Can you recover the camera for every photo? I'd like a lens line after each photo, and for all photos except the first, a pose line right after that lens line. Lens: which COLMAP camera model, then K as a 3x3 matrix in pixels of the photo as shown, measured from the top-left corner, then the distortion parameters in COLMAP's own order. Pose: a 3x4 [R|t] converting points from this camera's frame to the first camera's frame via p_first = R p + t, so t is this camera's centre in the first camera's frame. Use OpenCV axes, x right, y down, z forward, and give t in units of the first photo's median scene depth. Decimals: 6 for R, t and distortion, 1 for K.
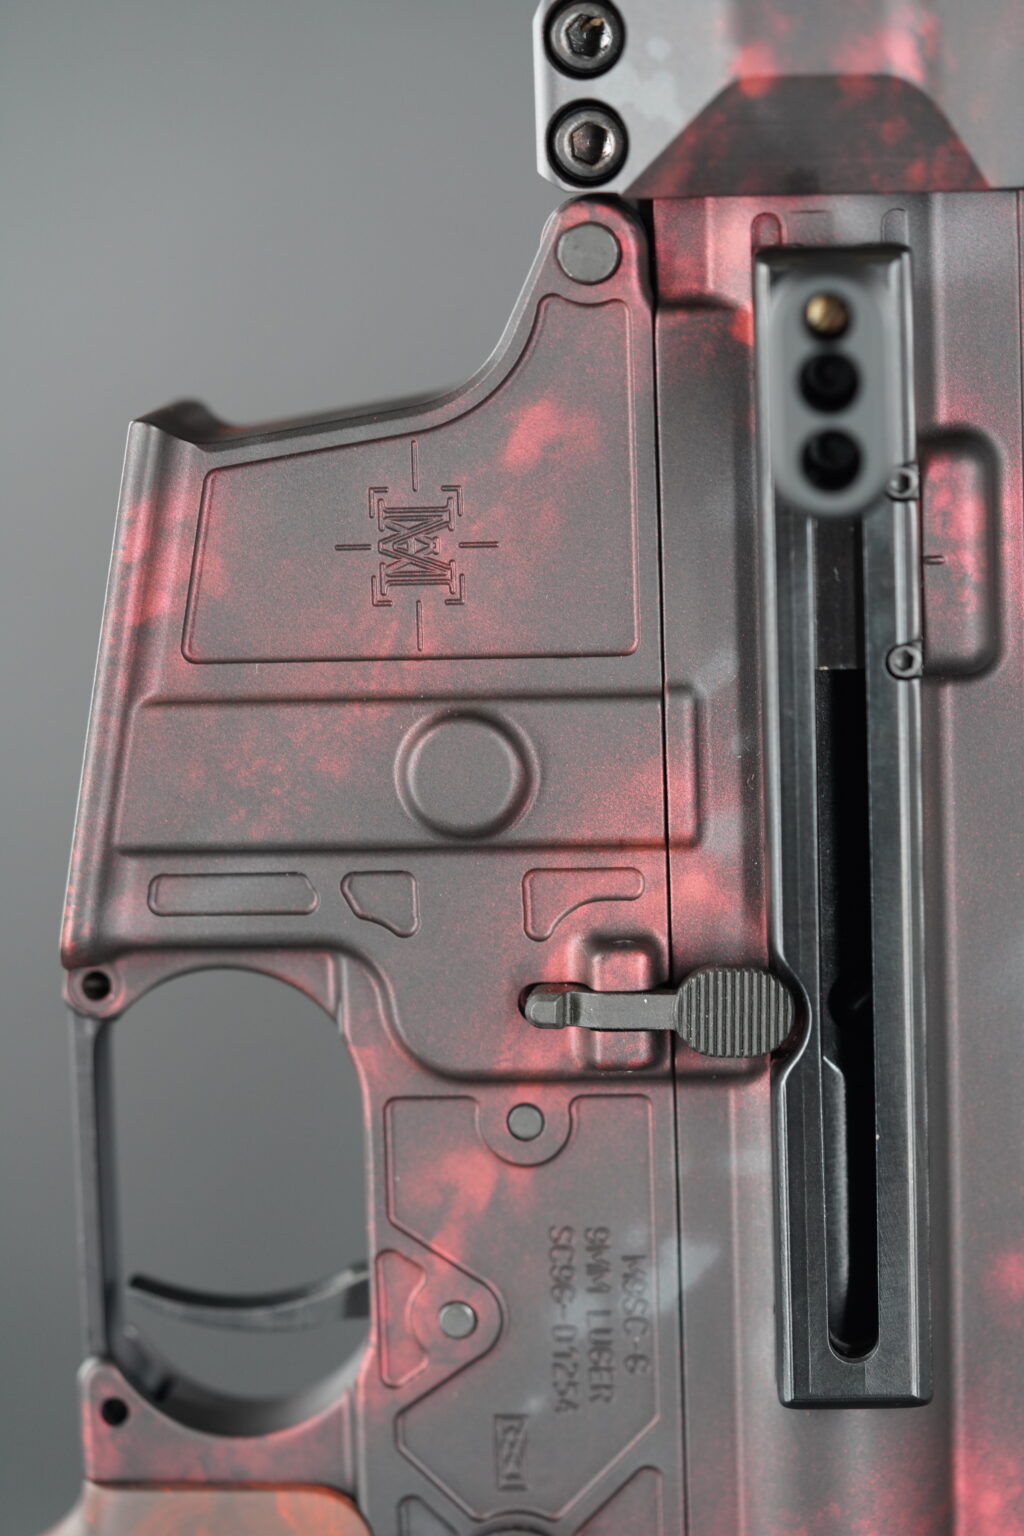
lens RADIAL K [[4987.5, 0, 519.4], [0, 4987.5, 763.2], [0, 0, 1]] dist [-0.176766, 0.000000]
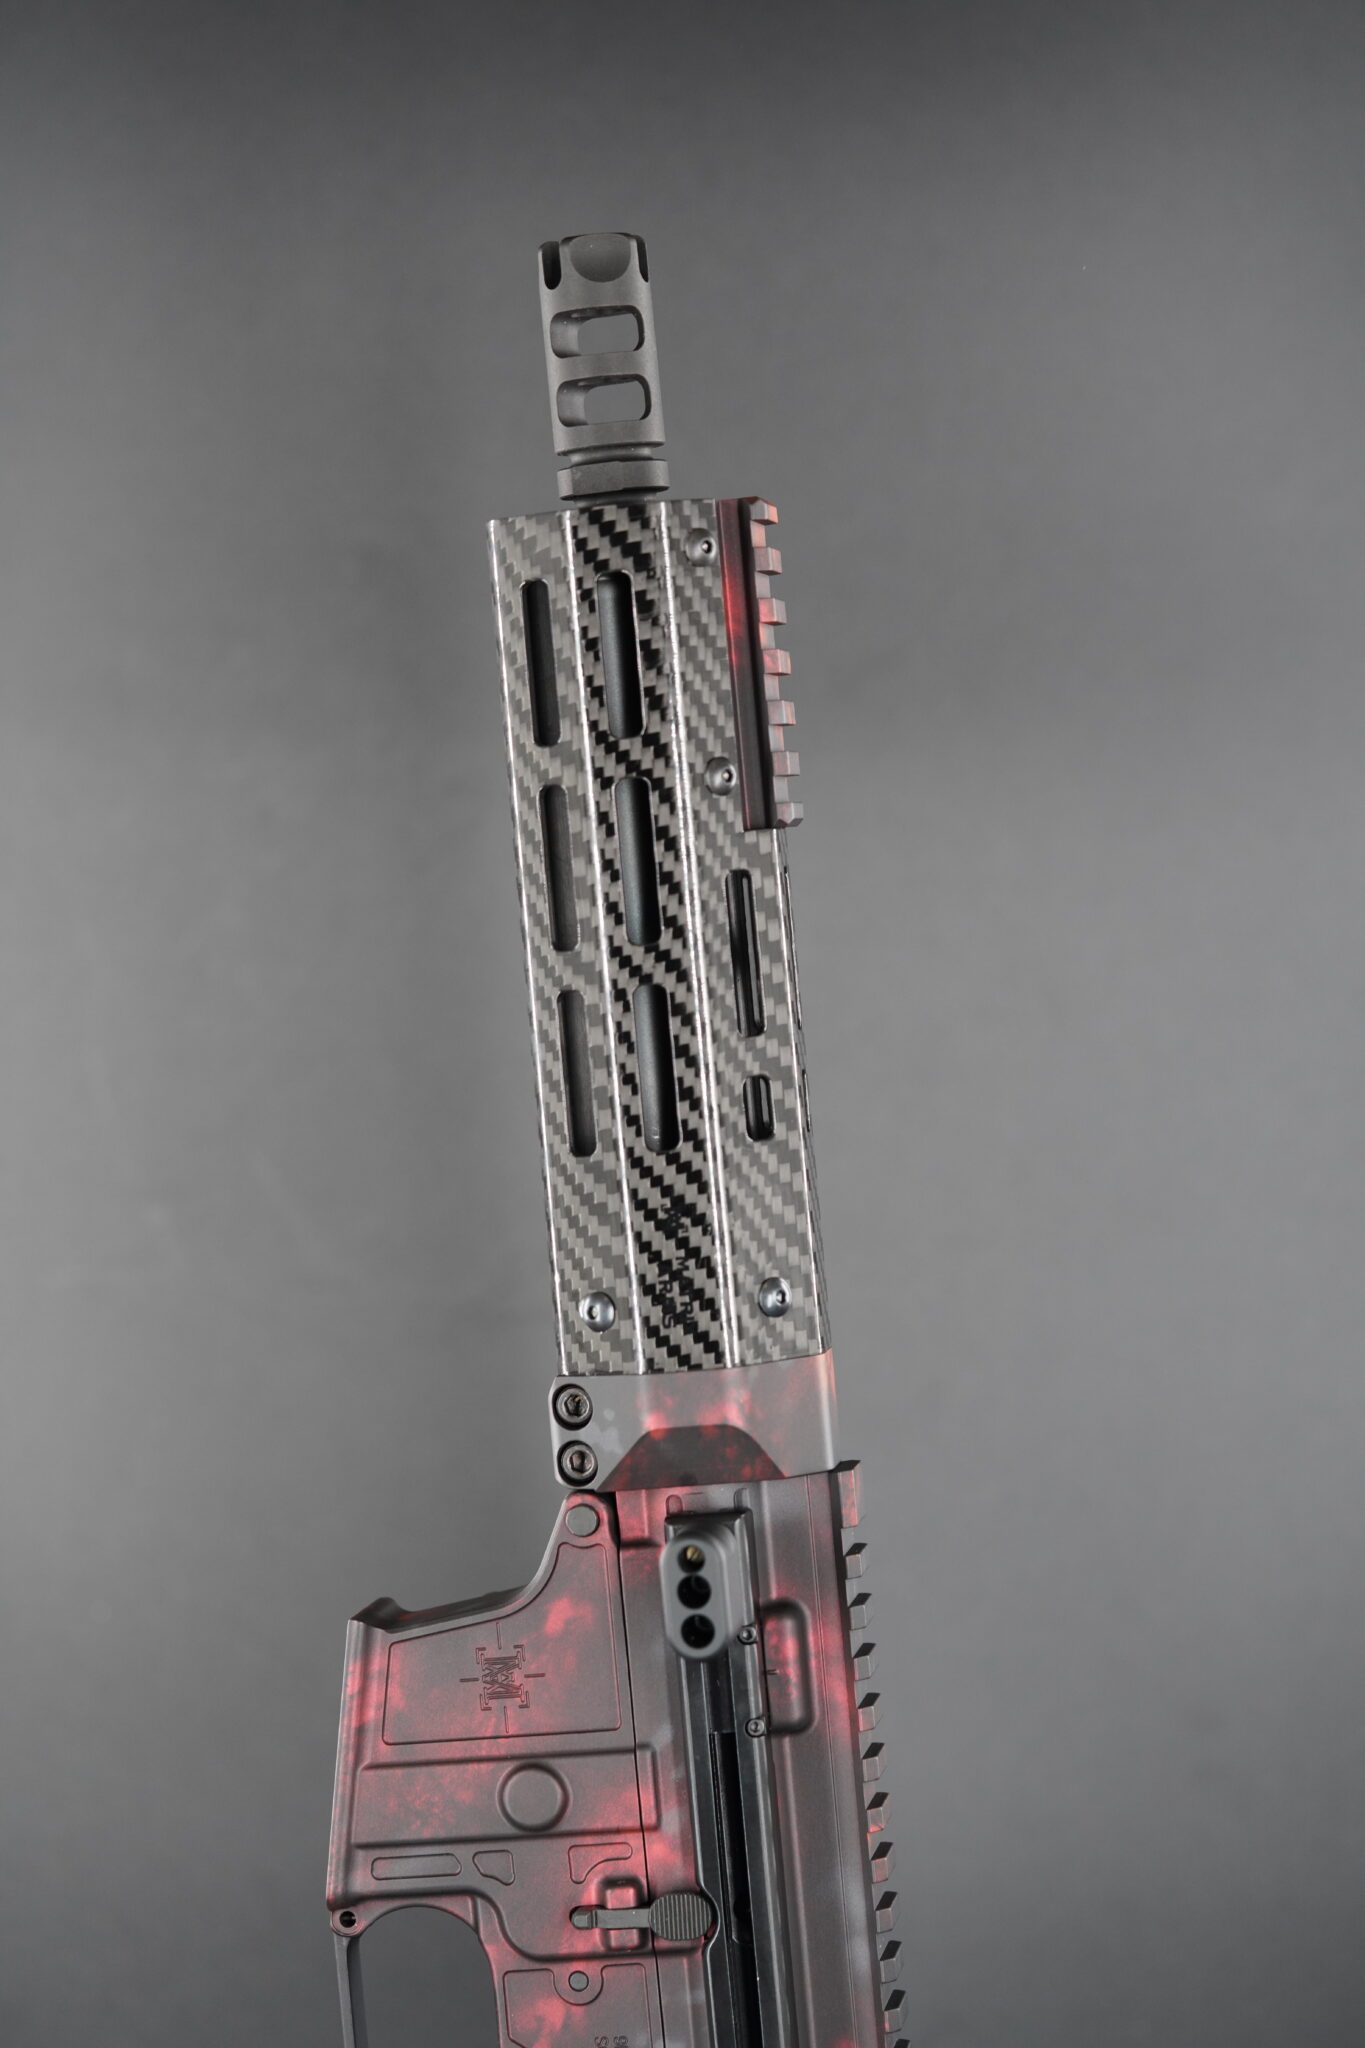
lens RADIAL K [[6650.0, 0, 684.4], [0, 6650.0, 1021.0], [0, 0, 1]] dist [-0.176766, 0.000000]
pose [[0.996095, -0.057553, -0.066945, 0.231489], [0.050669, 0.993662, -0.100345, -0.034962], [0.072296, 0.096561, 0.992698, -1.521567]]
